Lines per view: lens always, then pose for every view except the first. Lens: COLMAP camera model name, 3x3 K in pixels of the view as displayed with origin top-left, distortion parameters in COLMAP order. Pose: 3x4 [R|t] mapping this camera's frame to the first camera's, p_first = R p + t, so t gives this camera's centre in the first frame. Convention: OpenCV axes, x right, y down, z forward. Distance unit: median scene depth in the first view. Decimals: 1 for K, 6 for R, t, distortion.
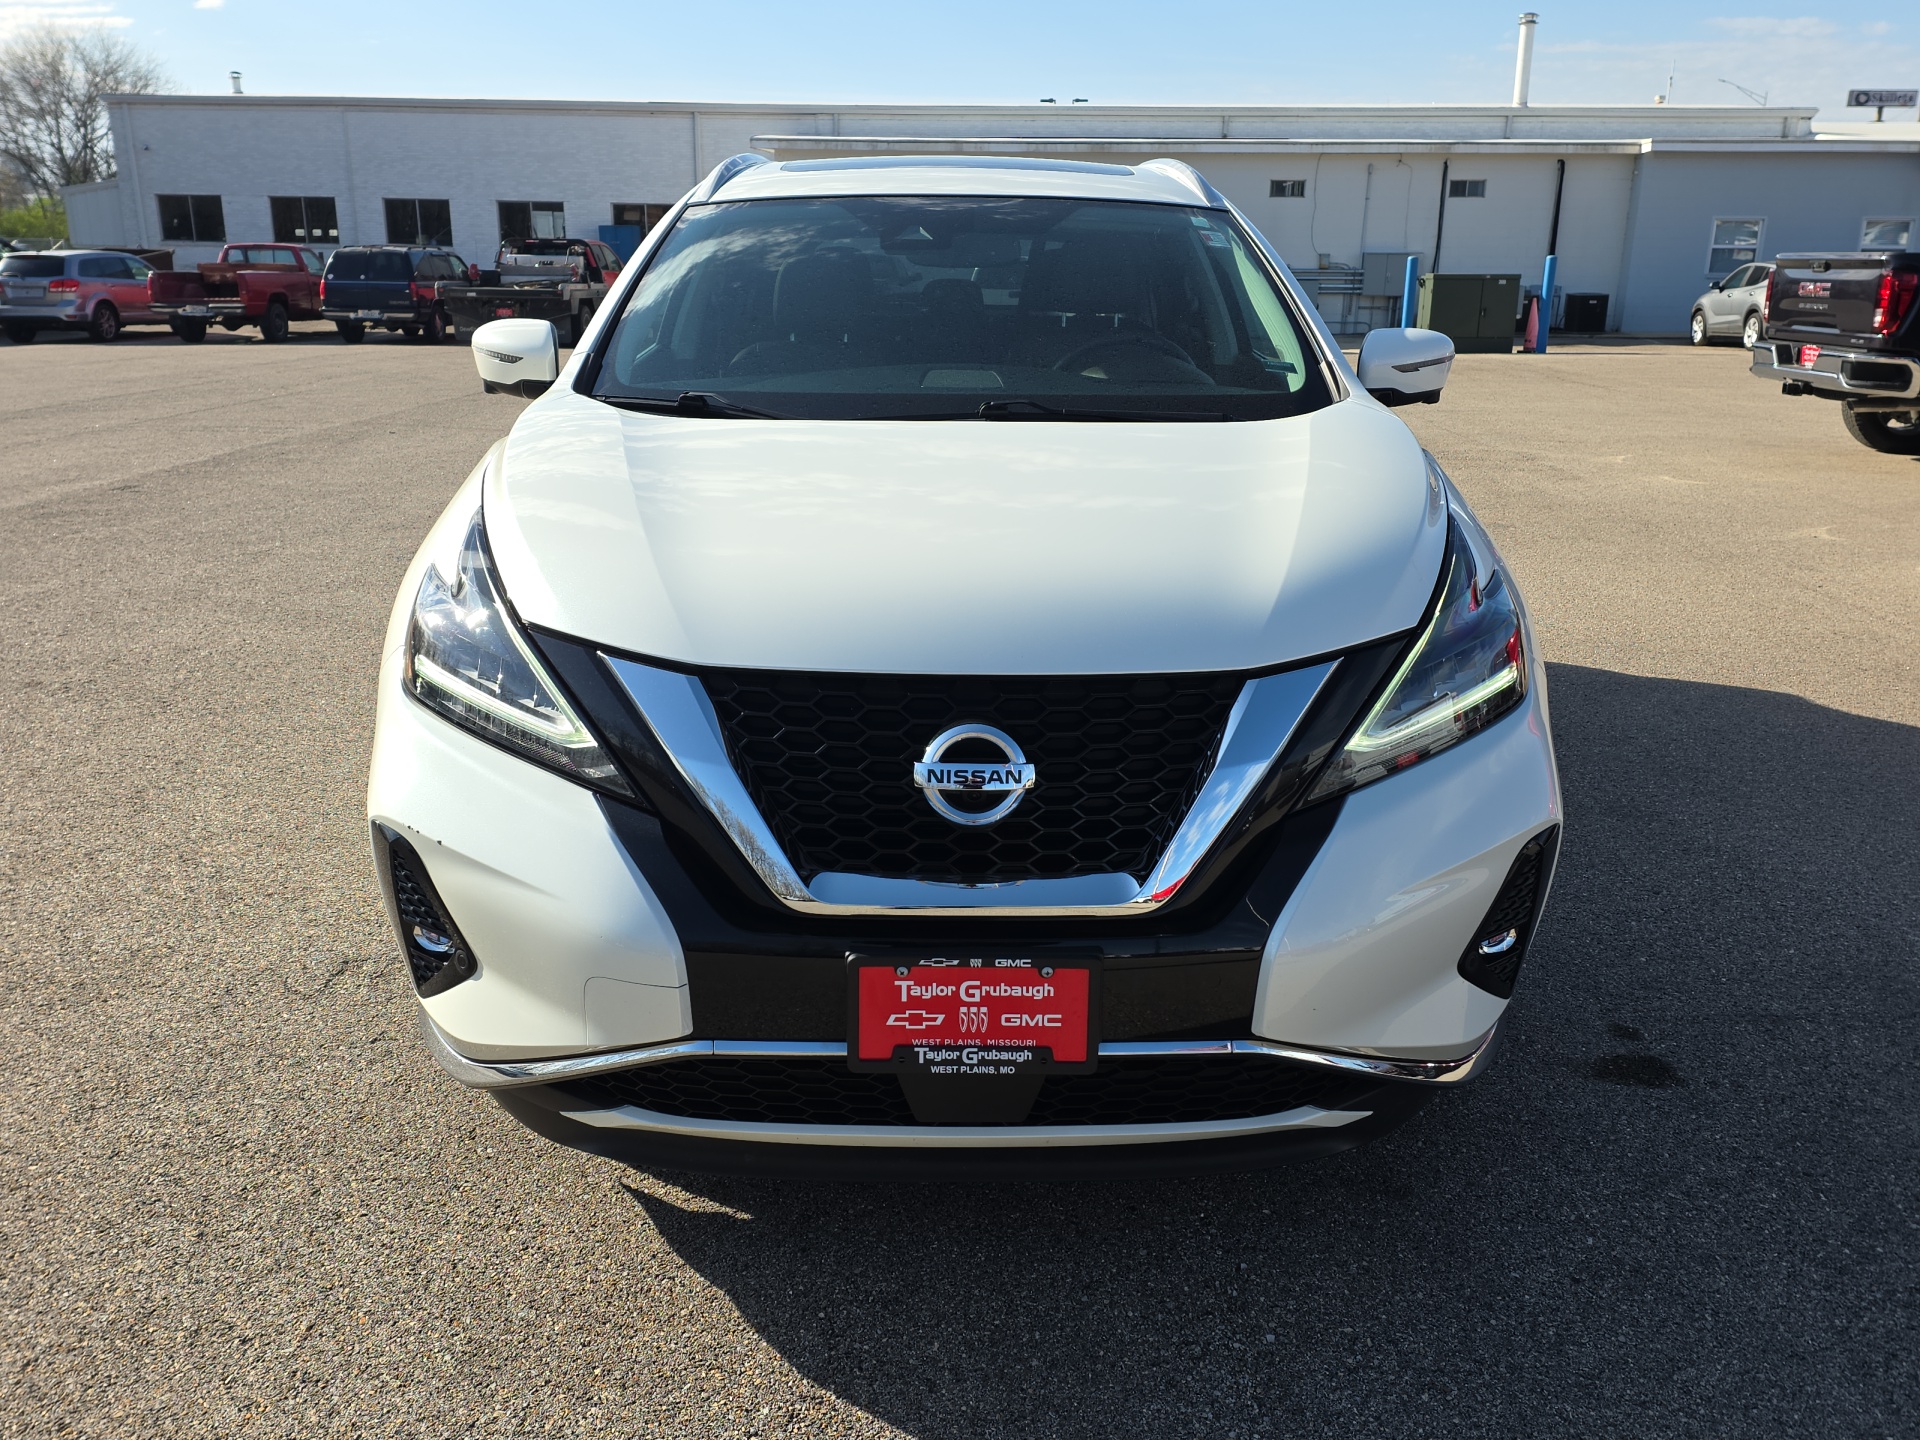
lens RADIAL K [[1581.2, 0, 959.4], [0, 1581.2, 712.4], [0, 0, 1]] dist [0.077749, -0.065265]
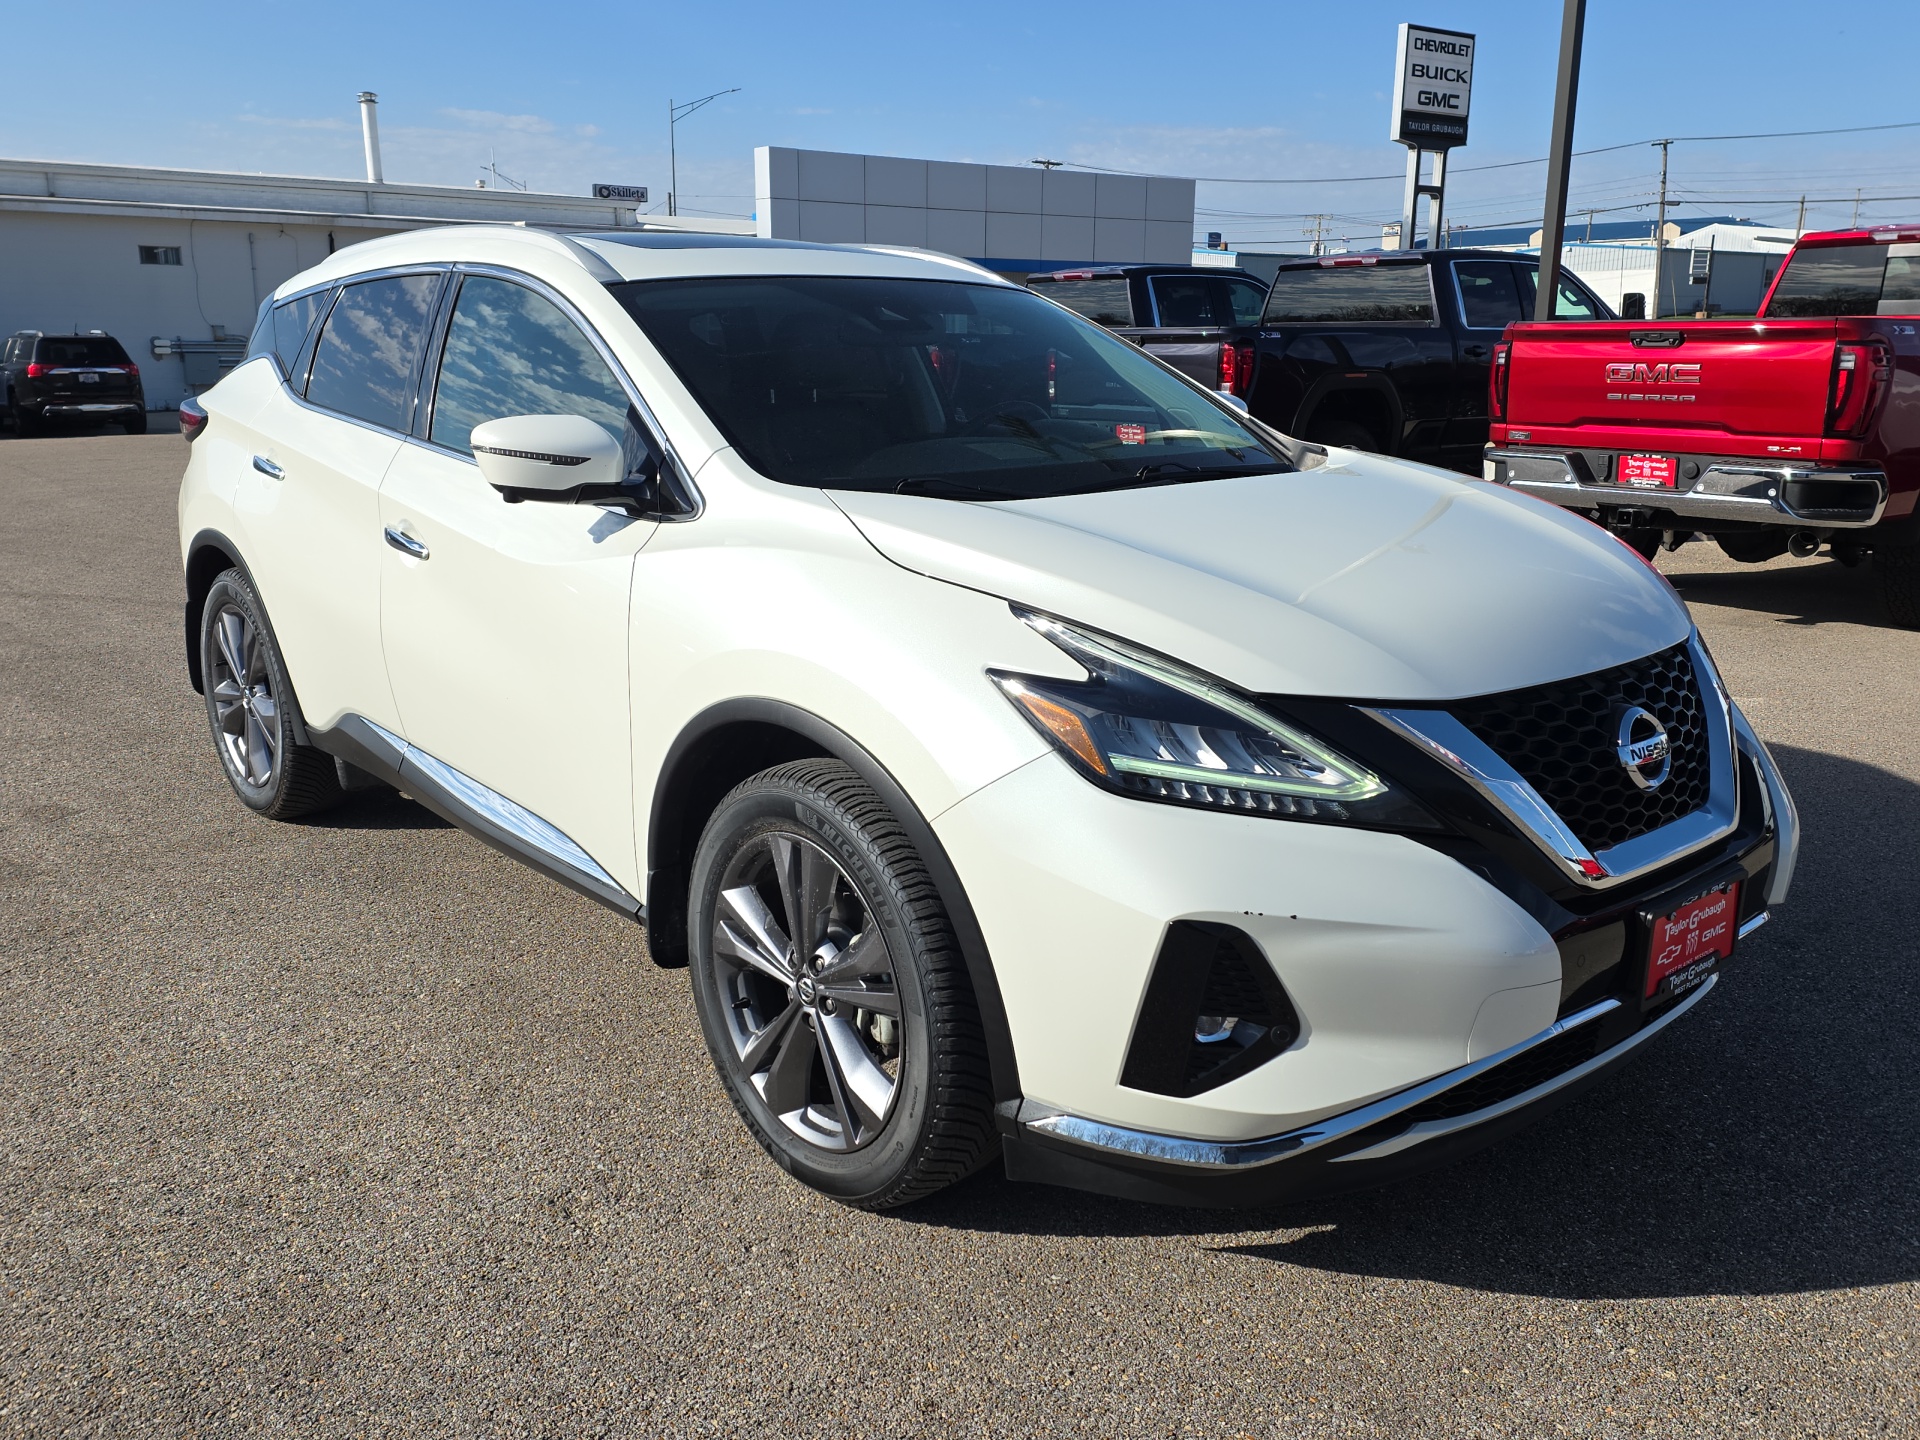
lens RADIAL K [[1581.2, 0, 956.9], [0, 1581.2, 719.6], [0, 0, 1]] dist [0.077749, -0.065265]
pose [[0.767060, -0.163470, 0.620400, -1.169577], [0.186748, 0.982013, 0.027858, -0.117326], [-0.613794, 0.094489, 0.783791, 0.355558]]
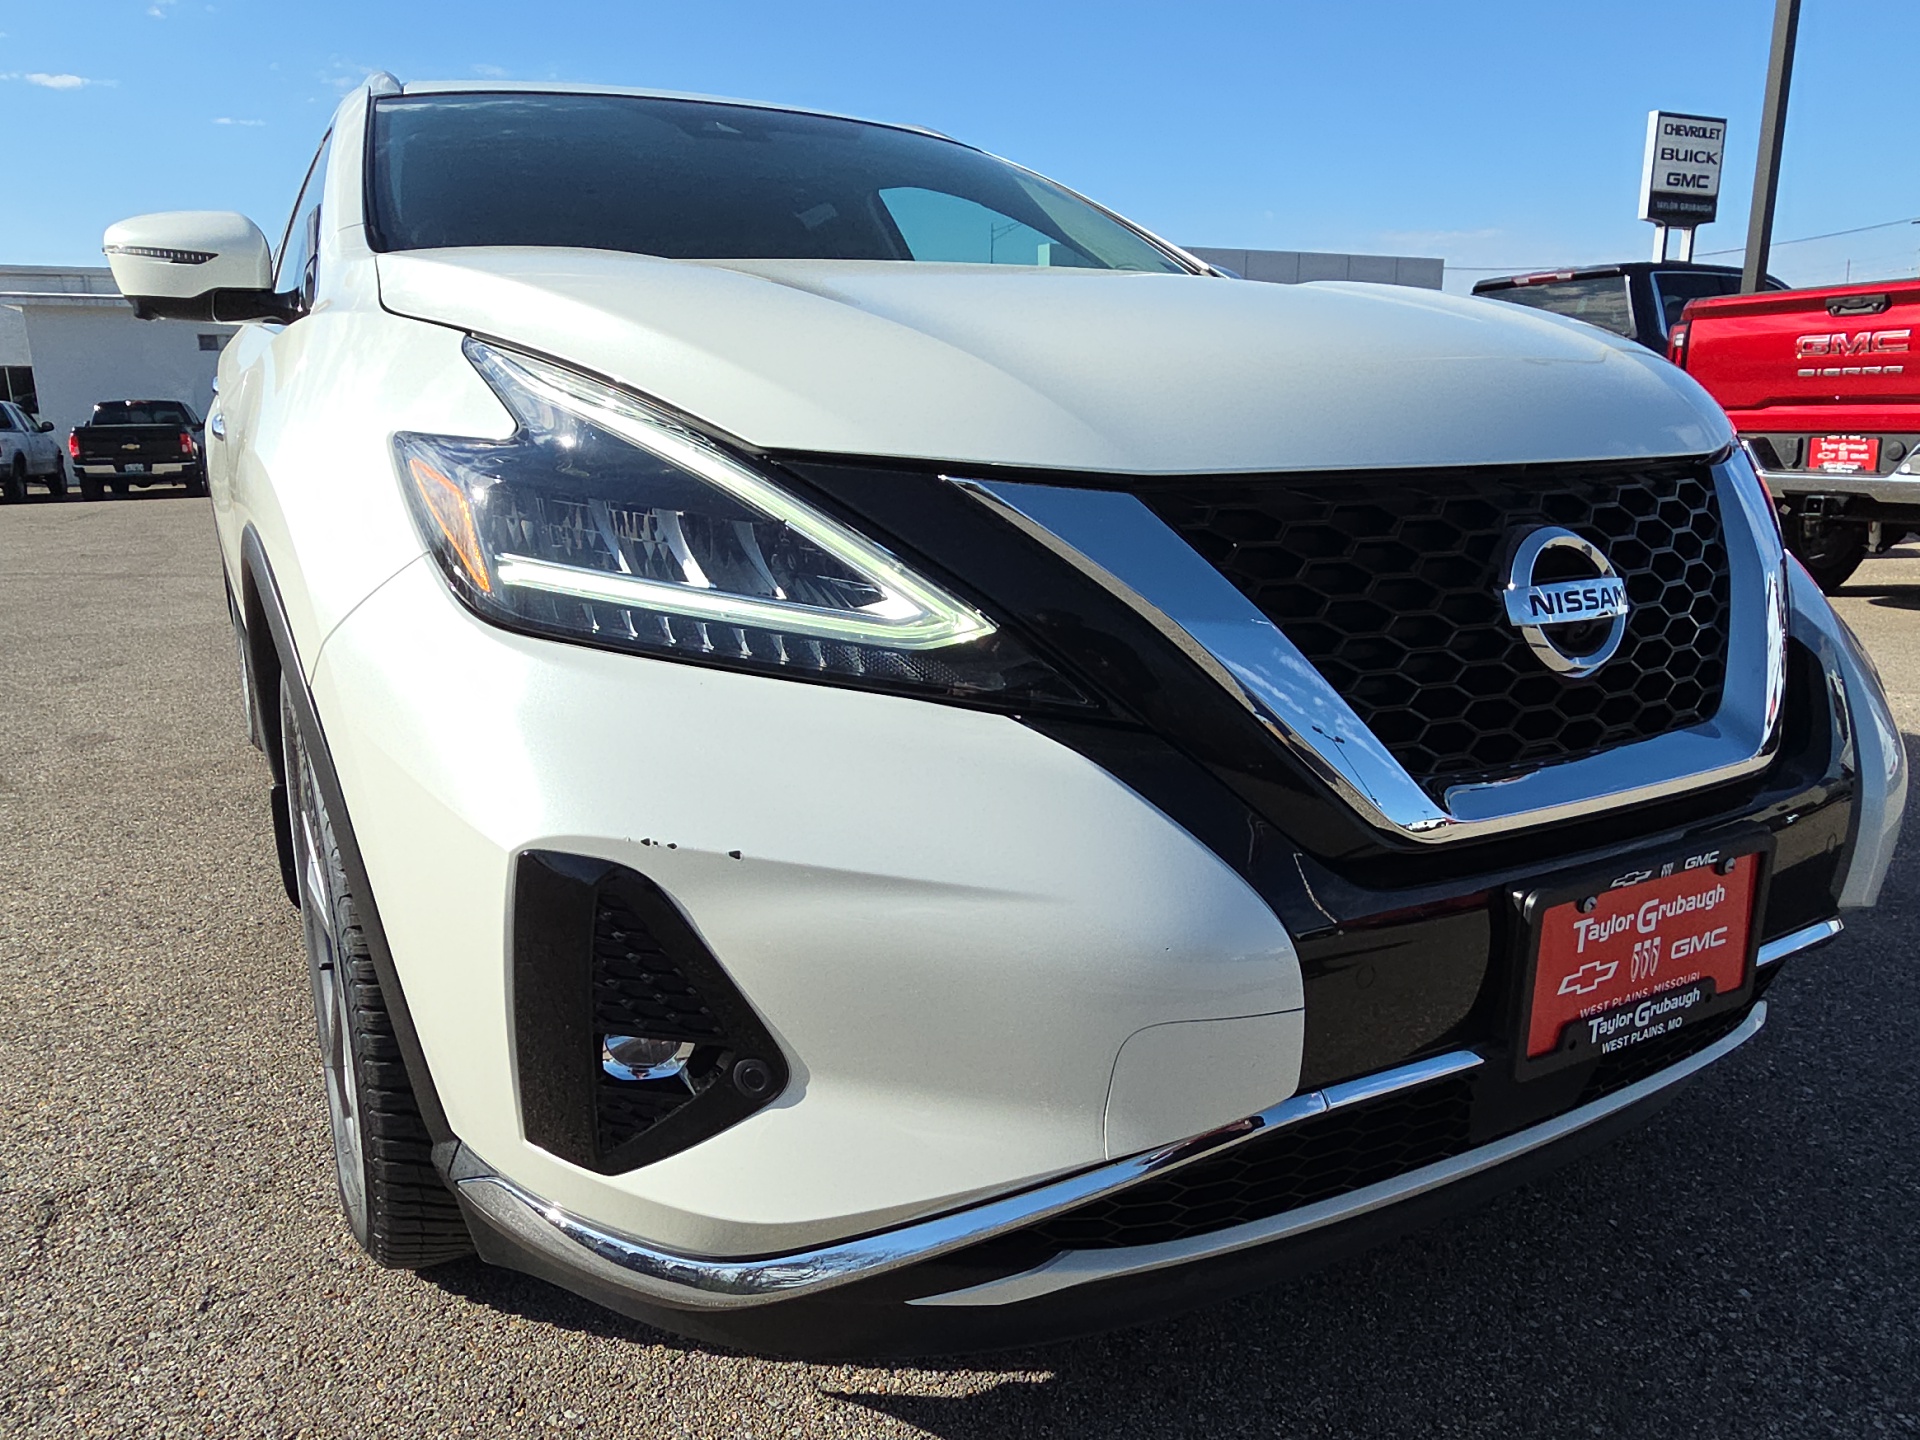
lens RADIAL K [[1345.8, 0, 948.1], [0, 1345.8, 735.6], [0, 0, 1]] dist [0.013408, -0.007019]
pose [[0.881823, -0.130961, 0.453032, -0.491496], [0.152614, 0.988220, -0.011390, 0.062480], [-0.446204, 0.079183, 0.891421, 0.615077]]
